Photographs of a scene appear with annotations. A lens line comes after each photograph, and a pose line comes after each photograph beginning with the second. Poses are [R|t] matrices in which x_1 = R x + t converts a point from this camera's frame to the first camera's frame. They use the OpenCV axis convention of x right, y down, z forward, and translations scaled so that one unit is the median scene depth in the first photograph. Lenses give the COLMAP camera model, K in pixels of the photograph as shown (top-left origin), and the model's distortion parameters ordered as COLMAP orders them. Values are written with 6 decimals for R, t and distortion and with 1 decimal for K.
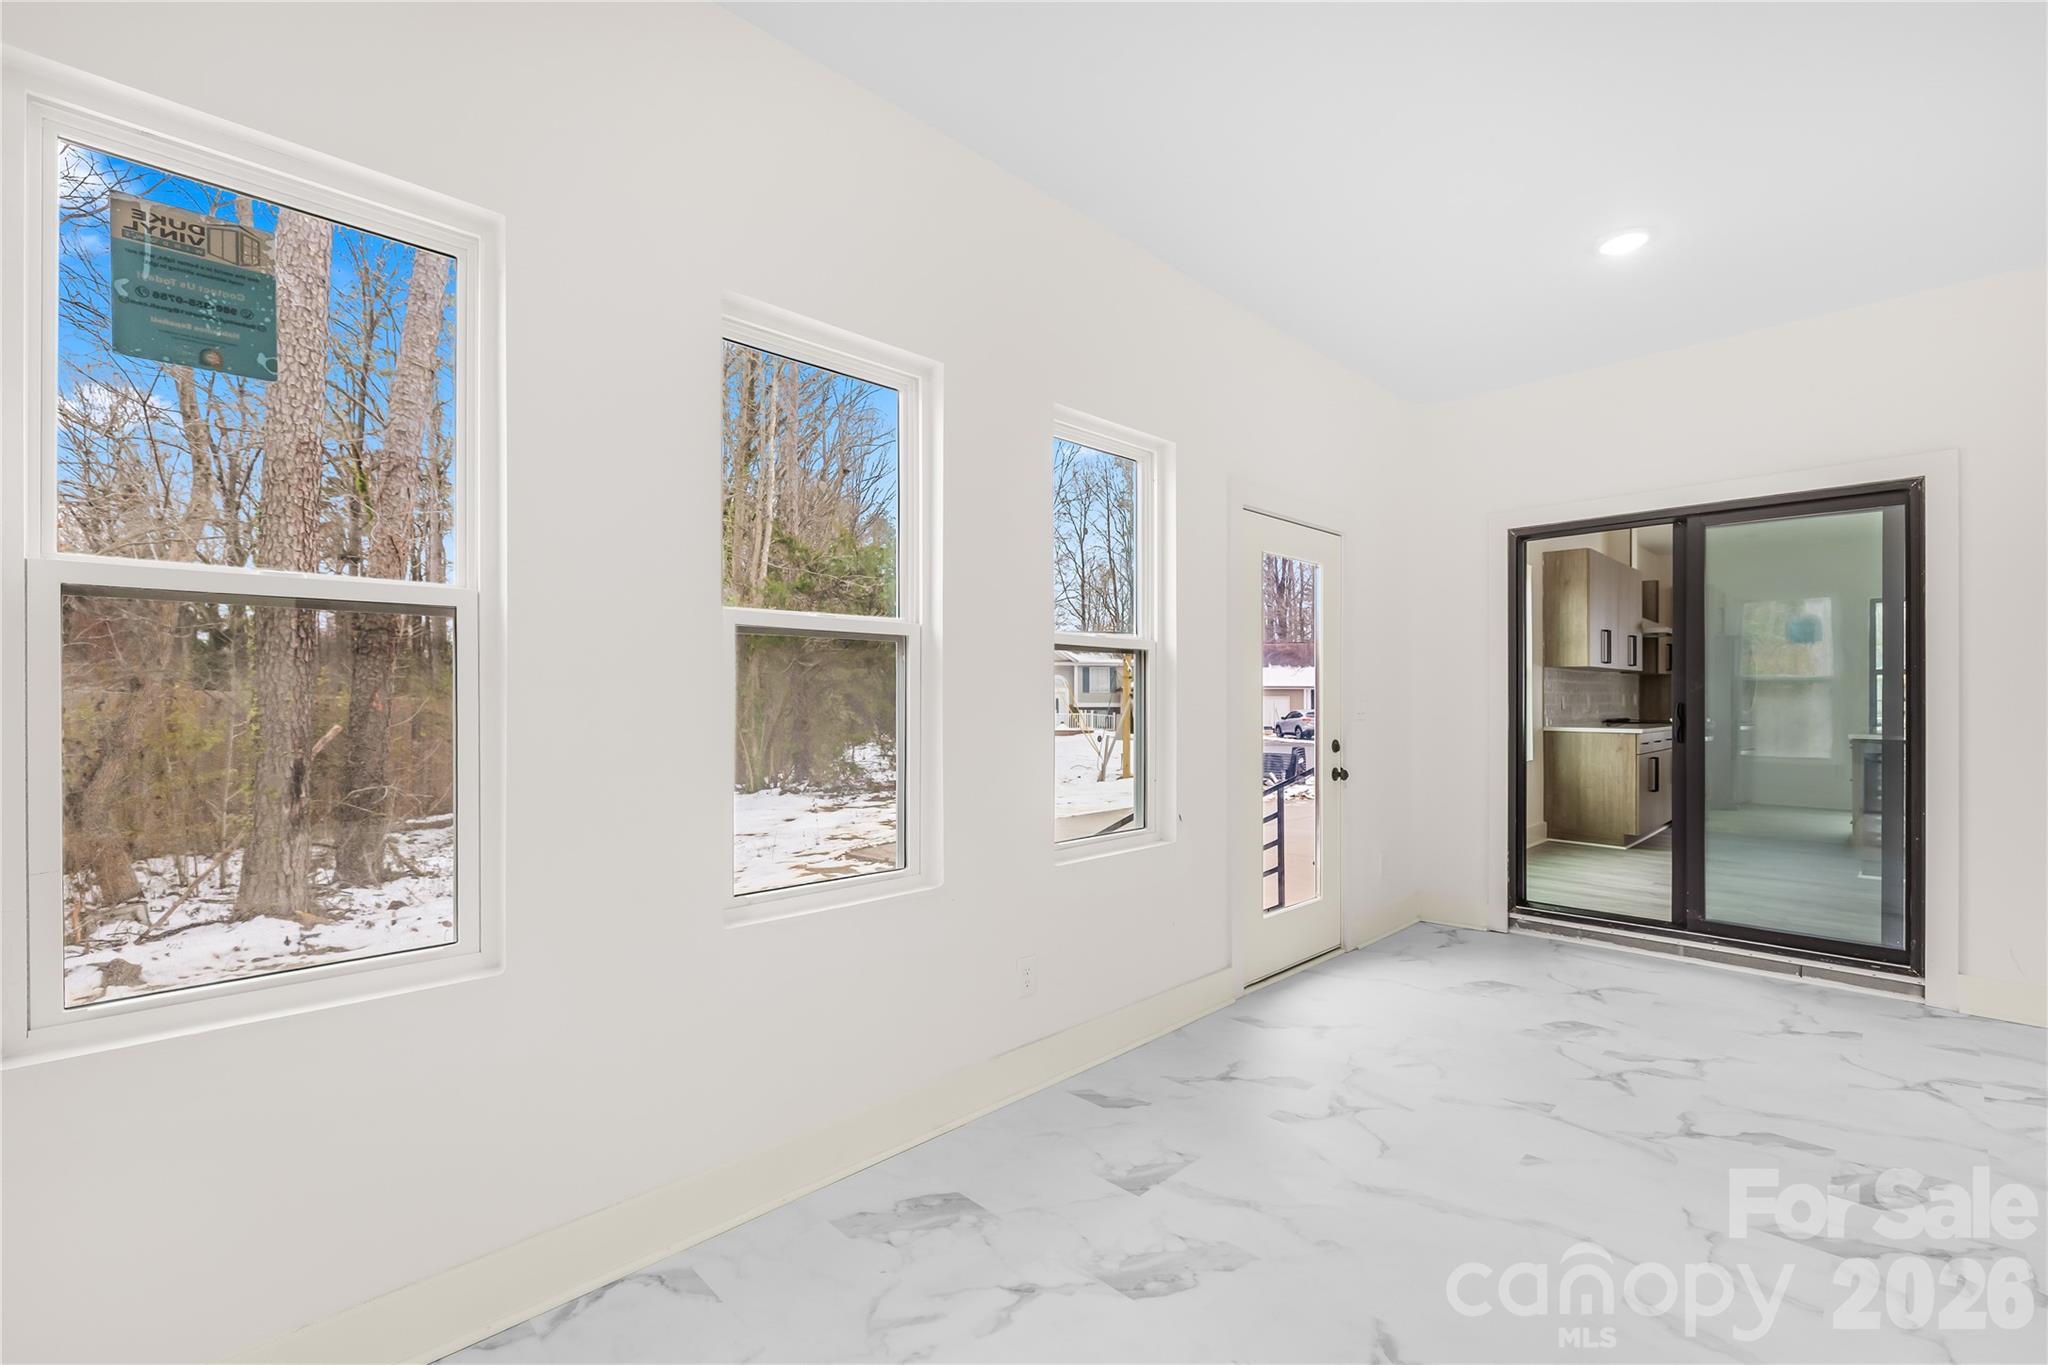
lens RADIAL K [[888.6, 0, 1014.5], [0, 888.6, 695.4], [0, 0, 1]] dist [-0.003157, 0.000728]
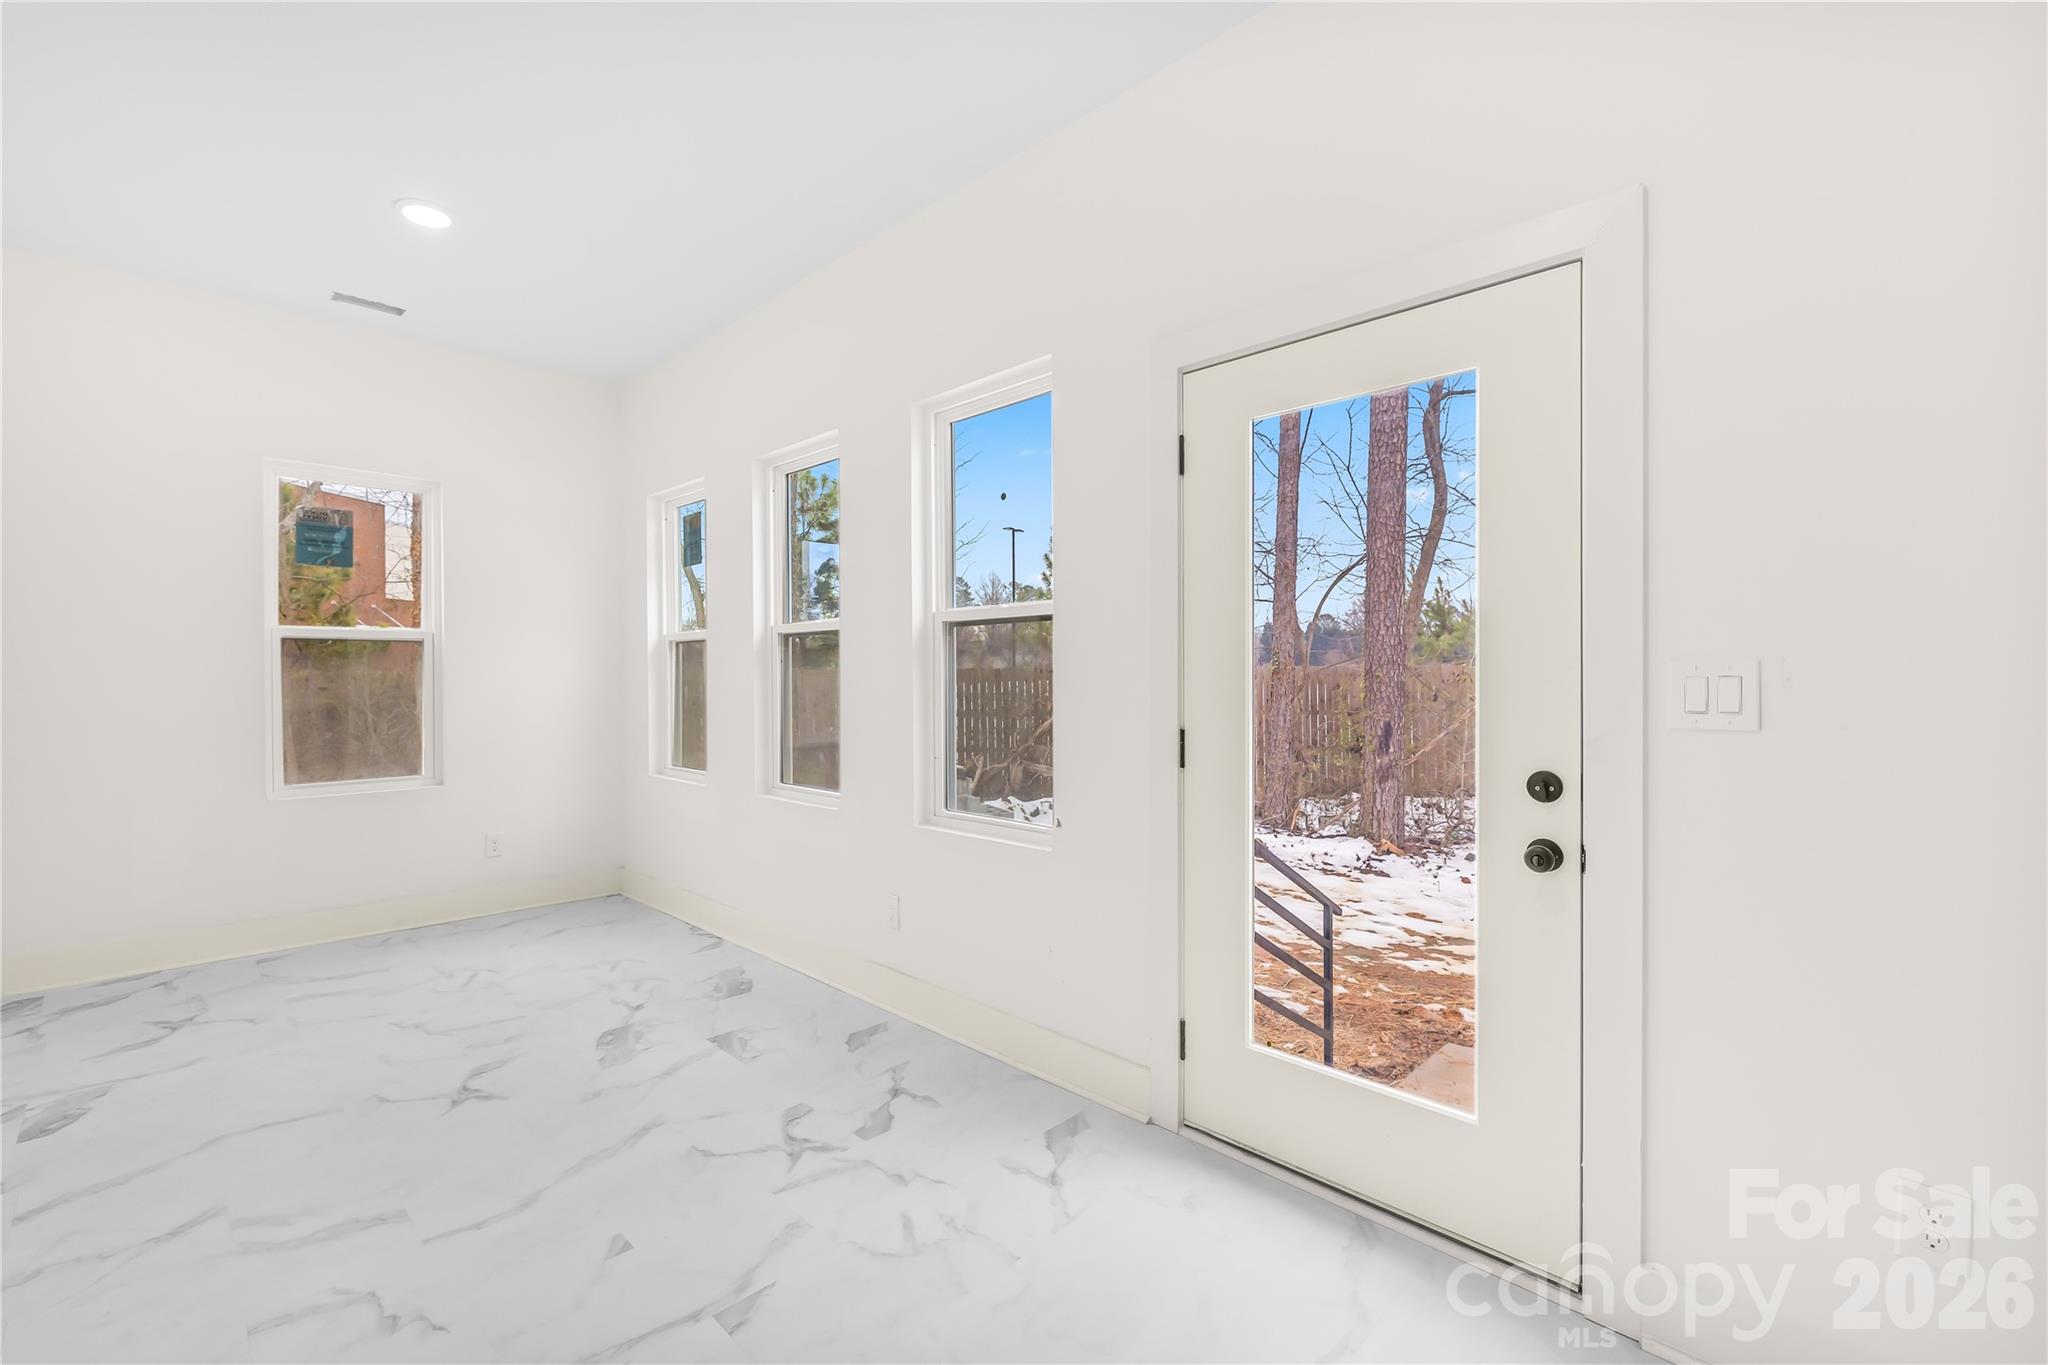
lens RADIAL K [[888.6, 0, 1014.4], [0, 888.6, 679.0], [0, 0, 1]] dist [-0.003157, 0.000728]
pose [[0.005098, 0.004182, -0.999978, 1.263449], [0.005119, 0.999978, 0.004209, 0.007590], [0.999974, -0.005140, 0.005077, 1.236026]]
